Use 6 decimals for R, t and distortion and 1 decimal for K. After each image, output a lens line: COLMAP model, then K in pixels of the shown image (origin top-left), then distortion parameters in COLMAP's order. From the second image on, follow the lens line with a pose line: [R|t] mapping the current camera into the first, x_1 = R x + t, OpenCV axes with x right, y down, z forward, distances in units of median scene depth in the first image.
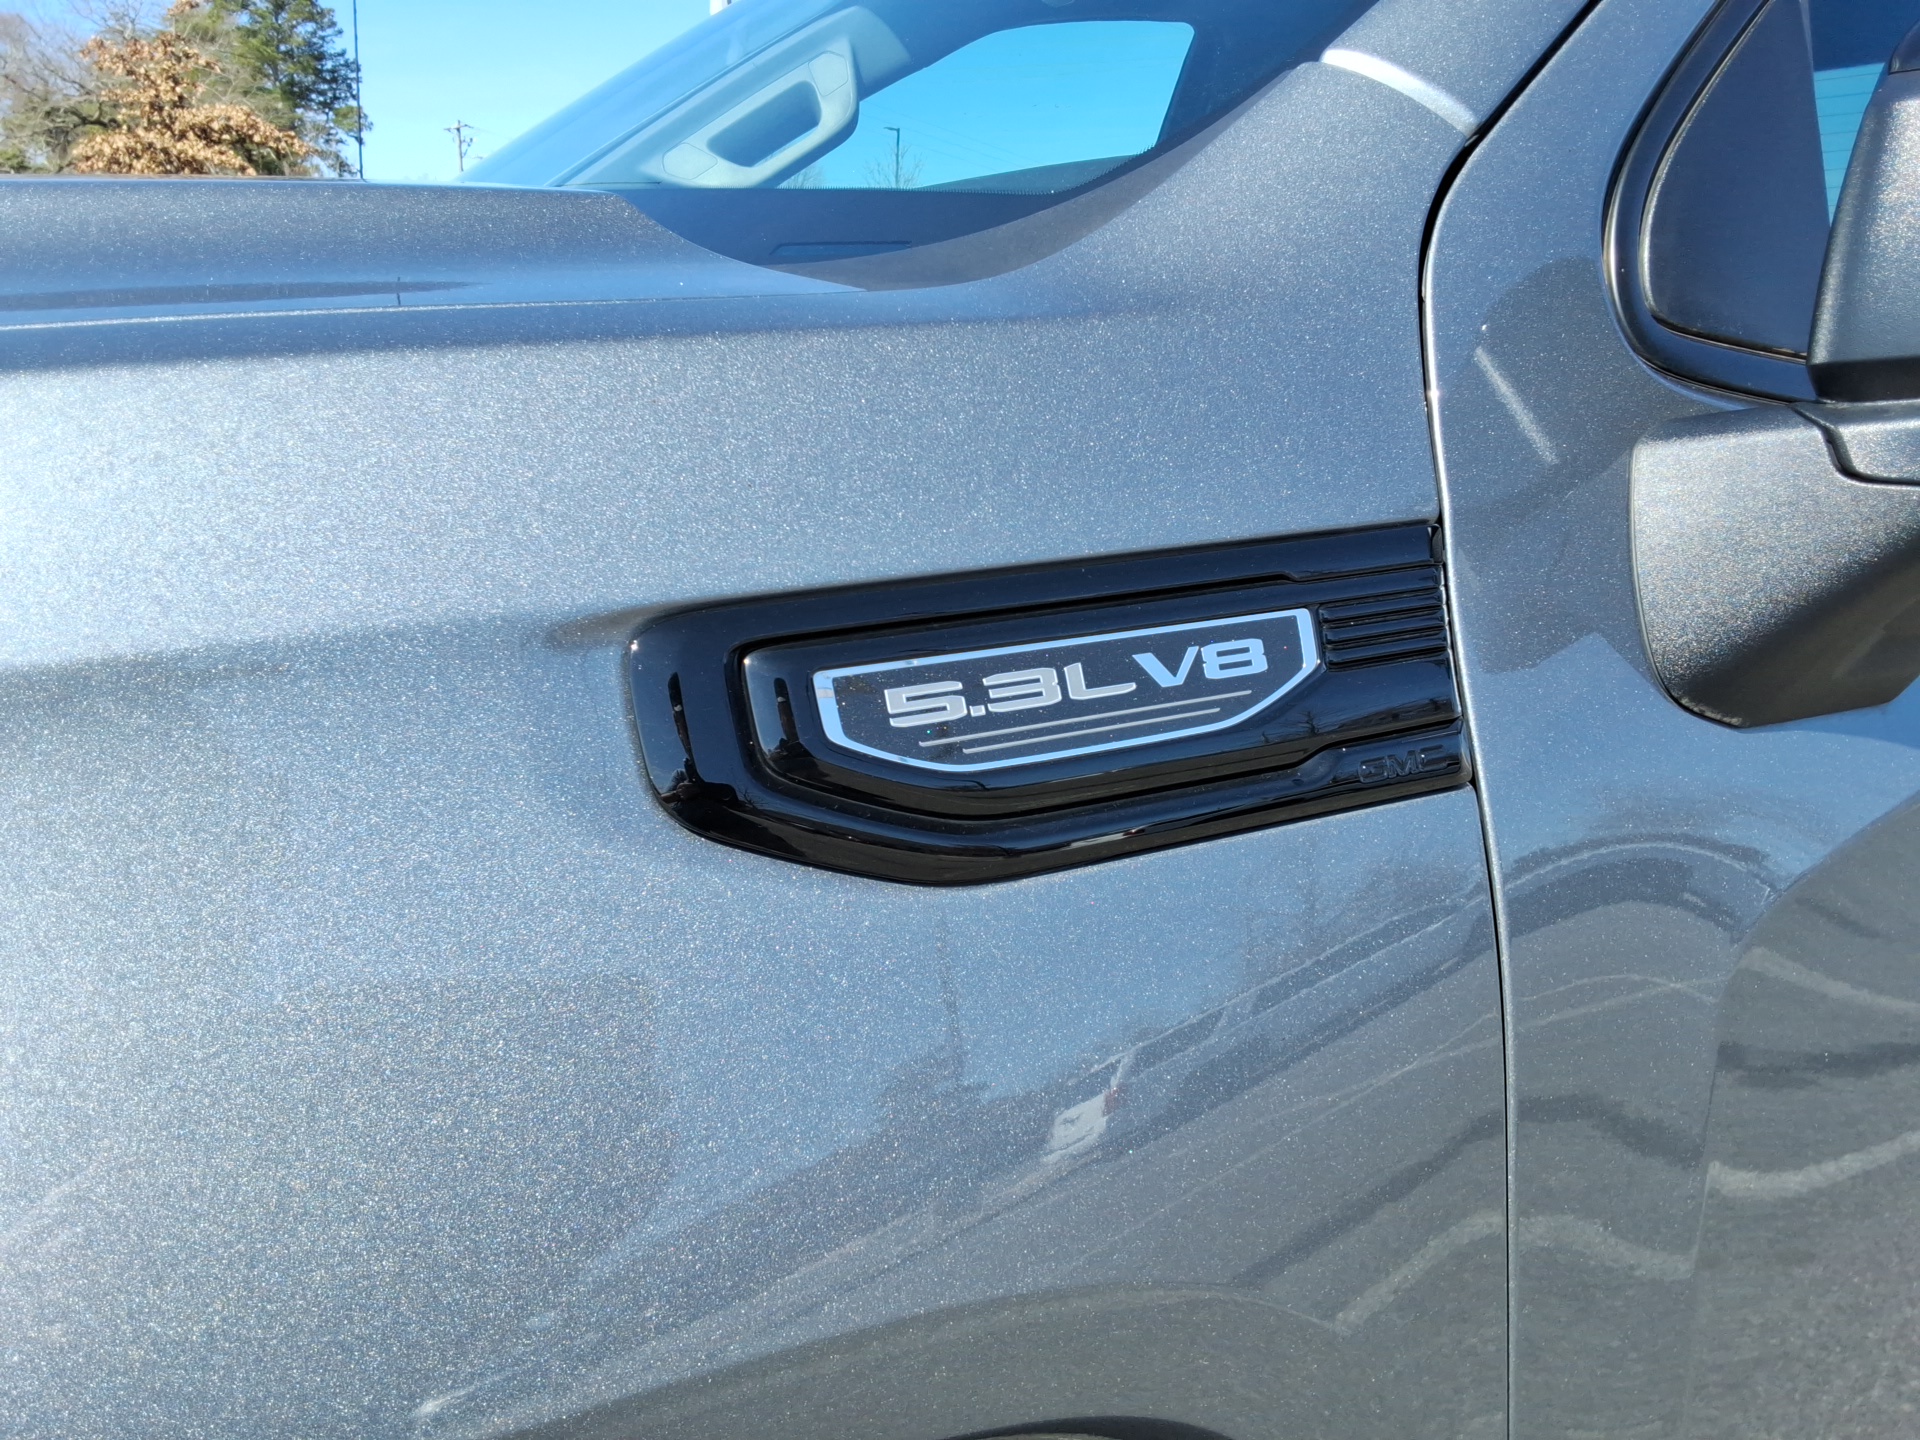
lens RADIAL K [[1527.5, 0, 963.1], [0, 1527.5, 708.2], [0, 0, 1]] dist [0.098881, -0.150027]
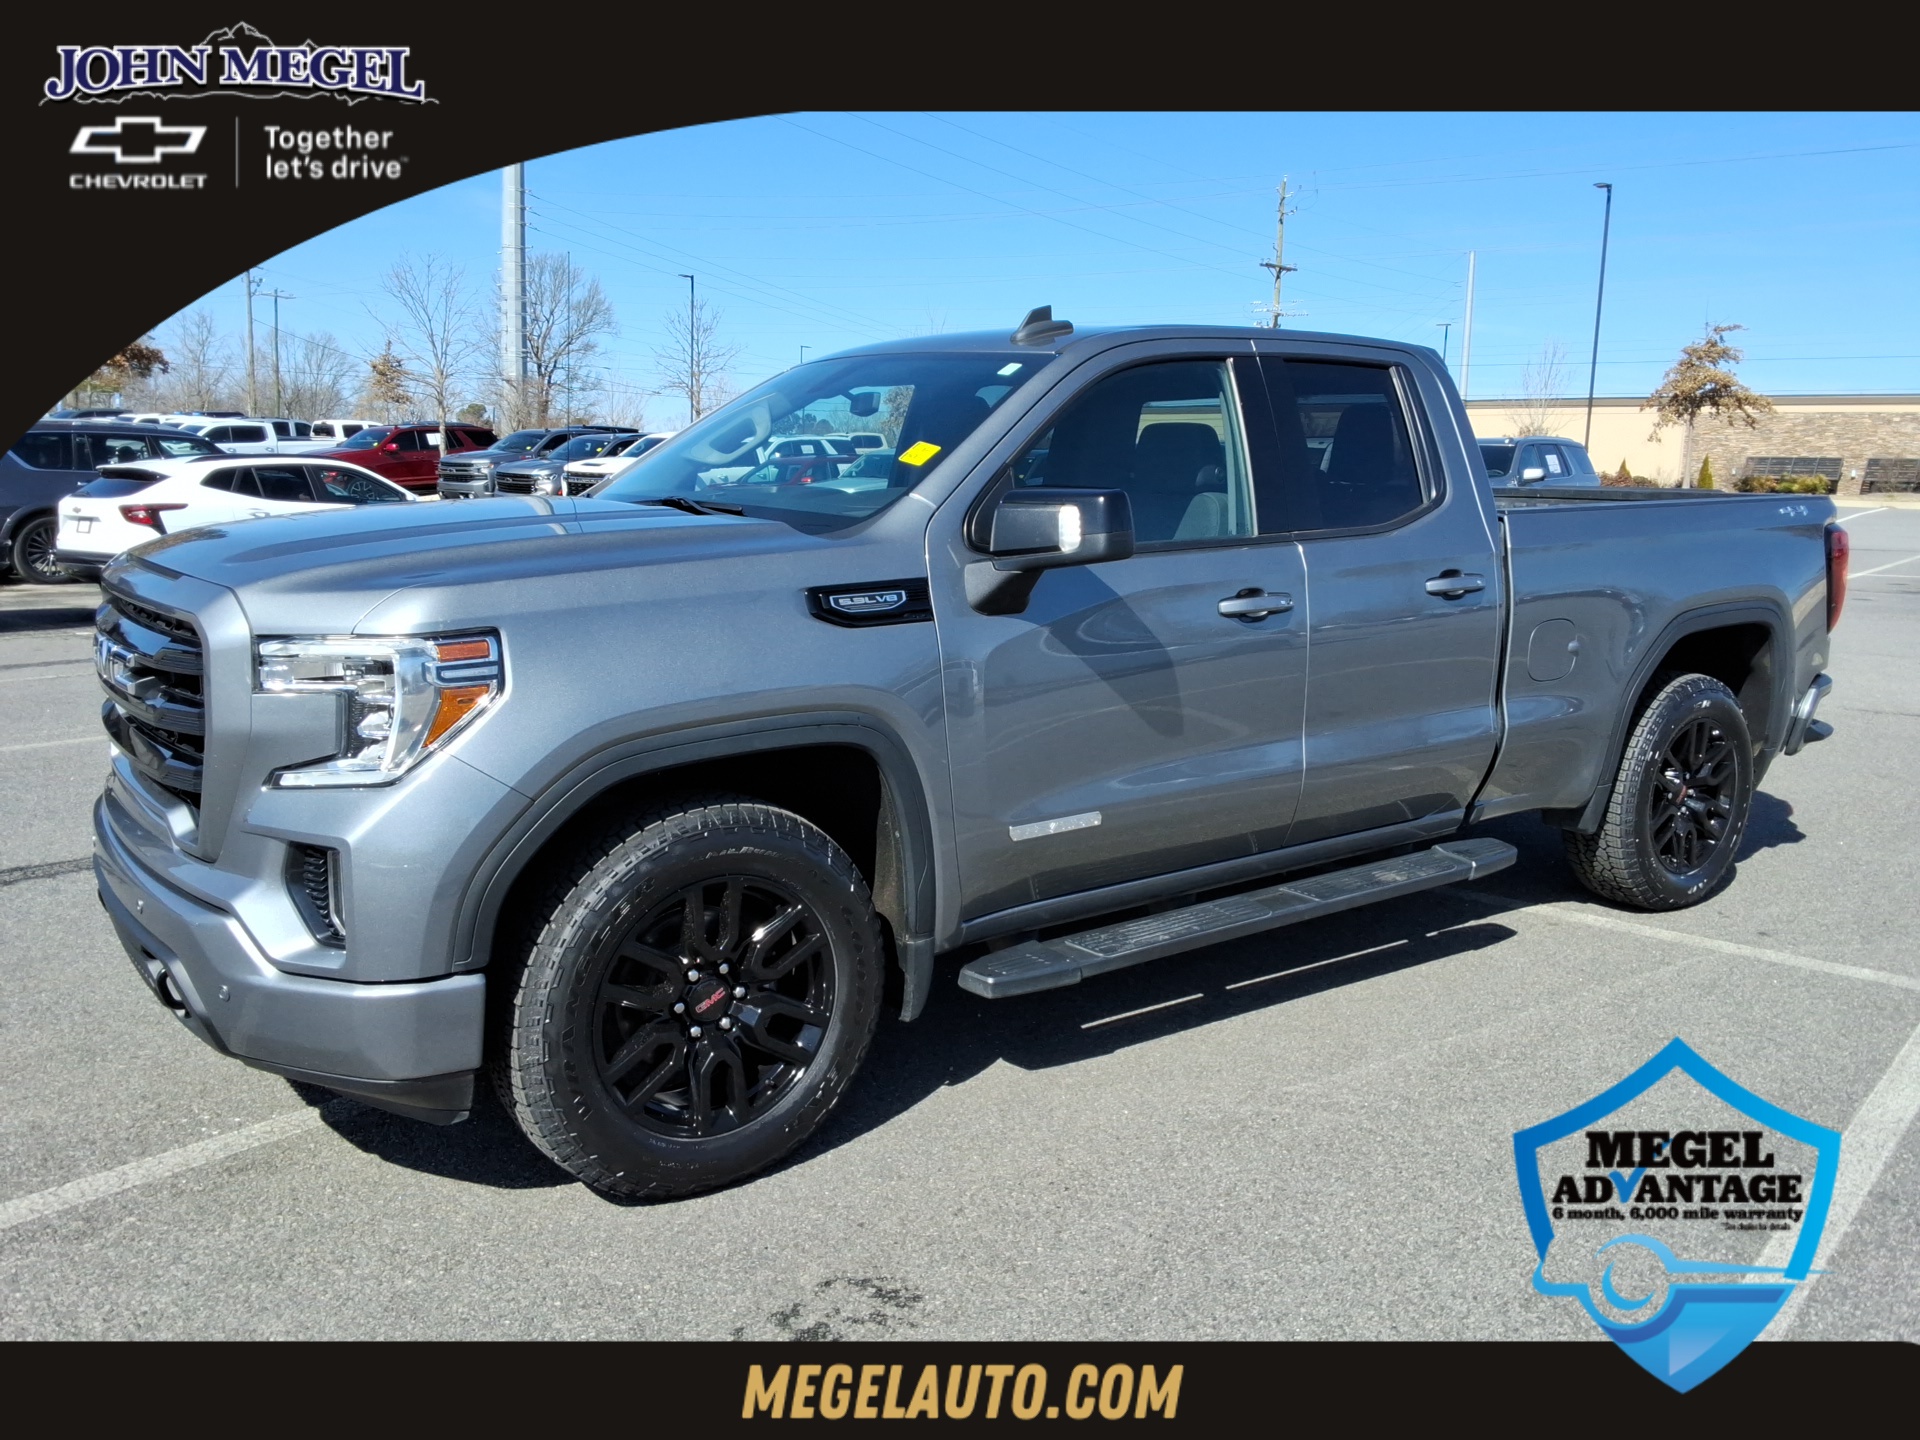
lens RADIAL K [[1527.5, 0, 970.2], [0, 1527.5, 707.6], [0, 0, 1]] dist [0.098881, -0.150027]
pose [[0.991098, -0.020591, 0.131530, -0.007888], [0.031558, 0.996145, -0.081846, 0.021775], [-0.129338, 0.085268, 0.987928, -0.120751]]
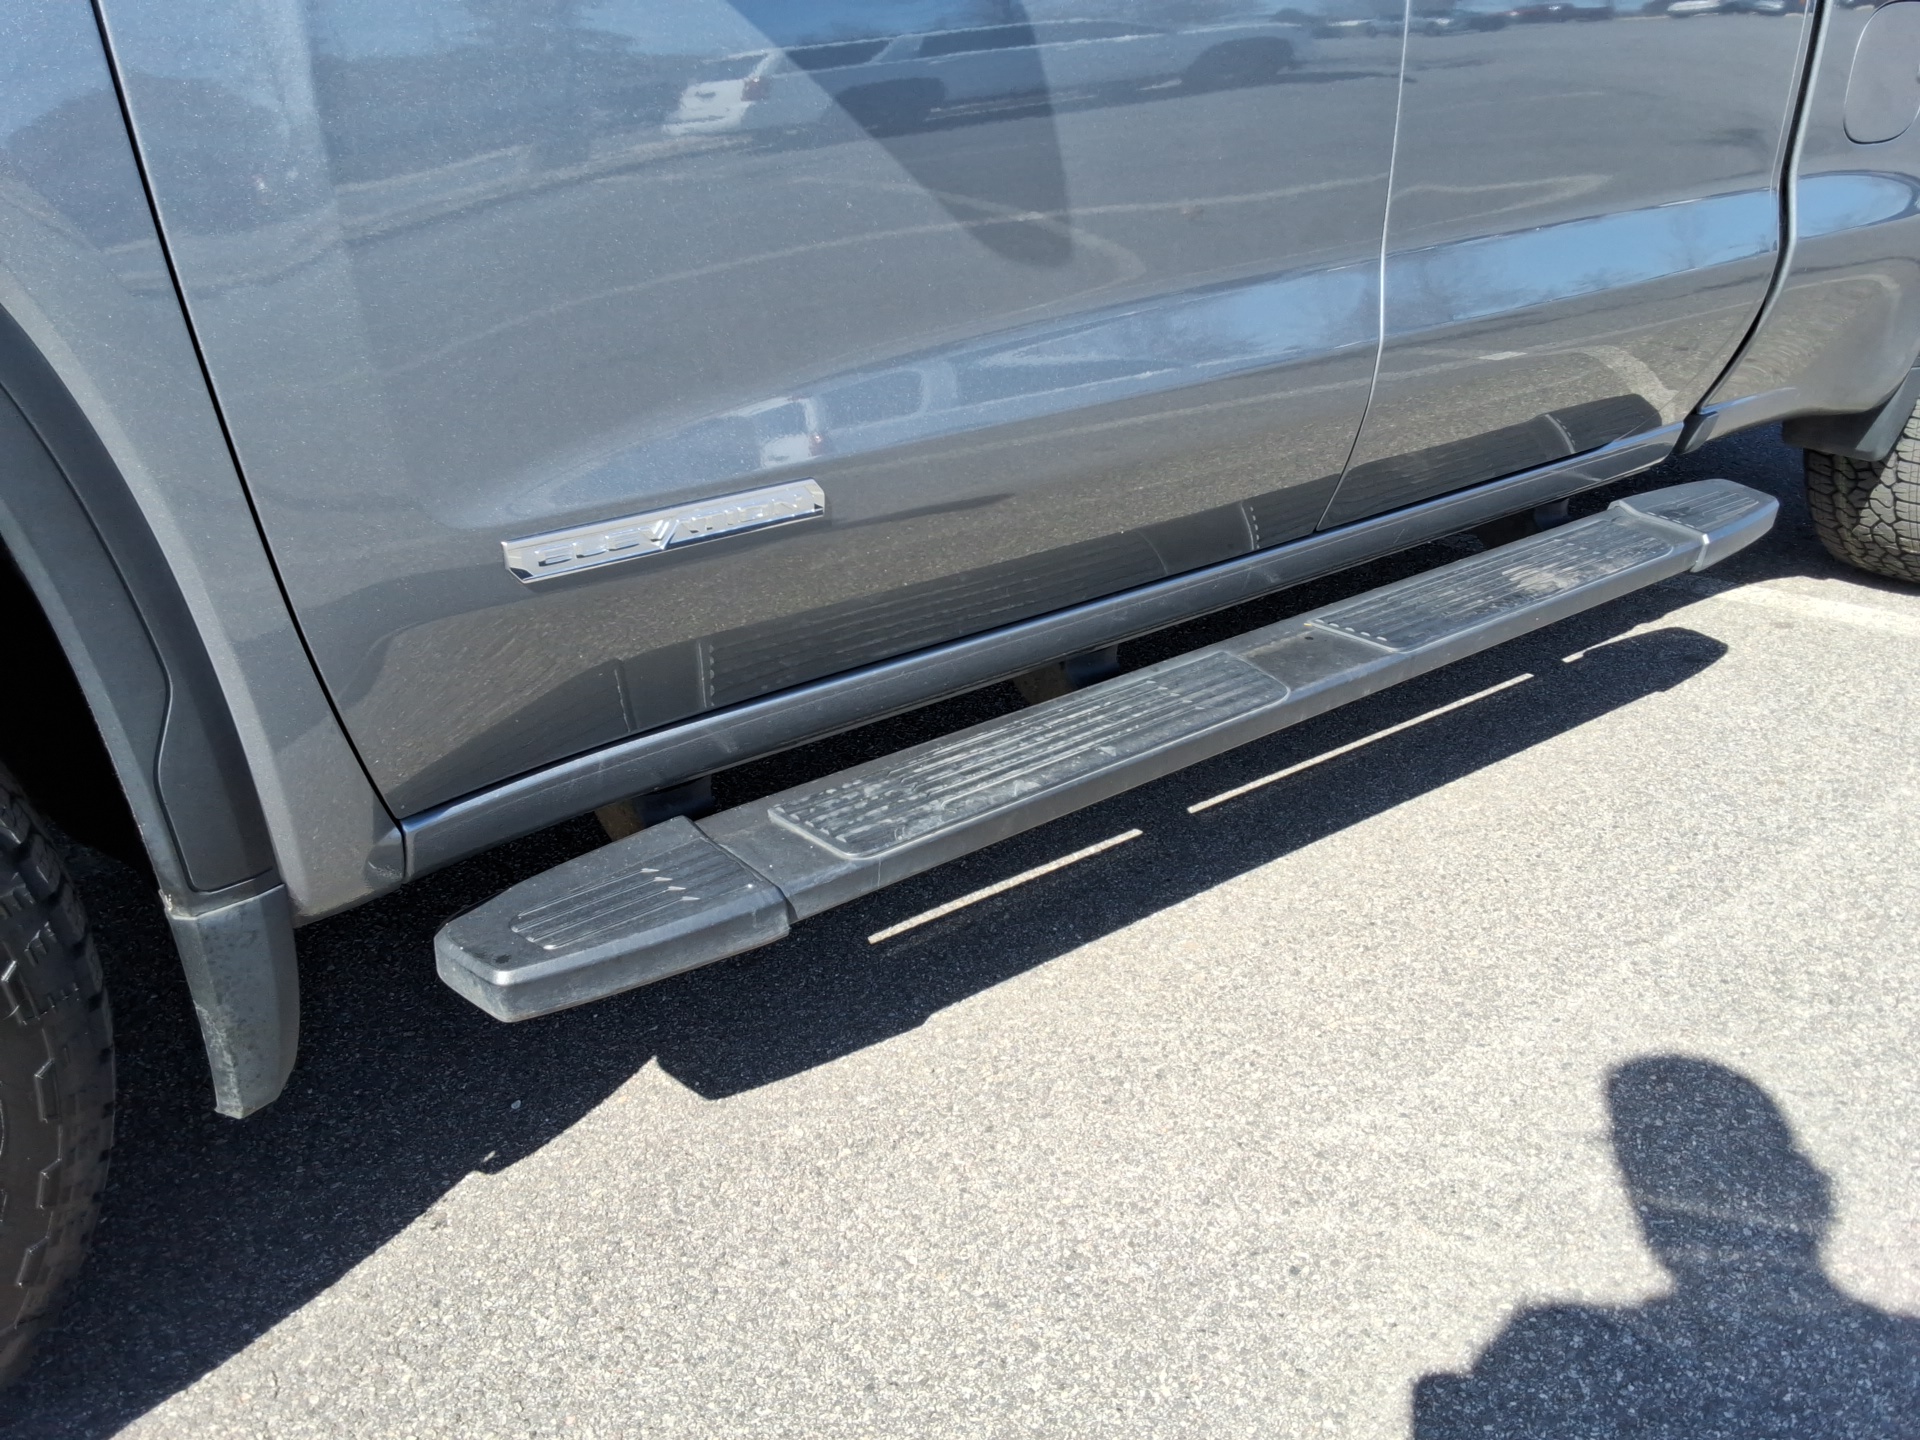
lens RADIAL K [[1527.5, 0, 971.6], [0, 1527.5, 711.3], [0, 0, 1]] dist [0.098881, -0.150027]
pose [[0.988450, -0.084480, 0.125815, 0.024633], [0.063132, 0.984284, 0.164922, 0.019380], [-0.137770, -0.155074, 0.978249, -0.019116]]
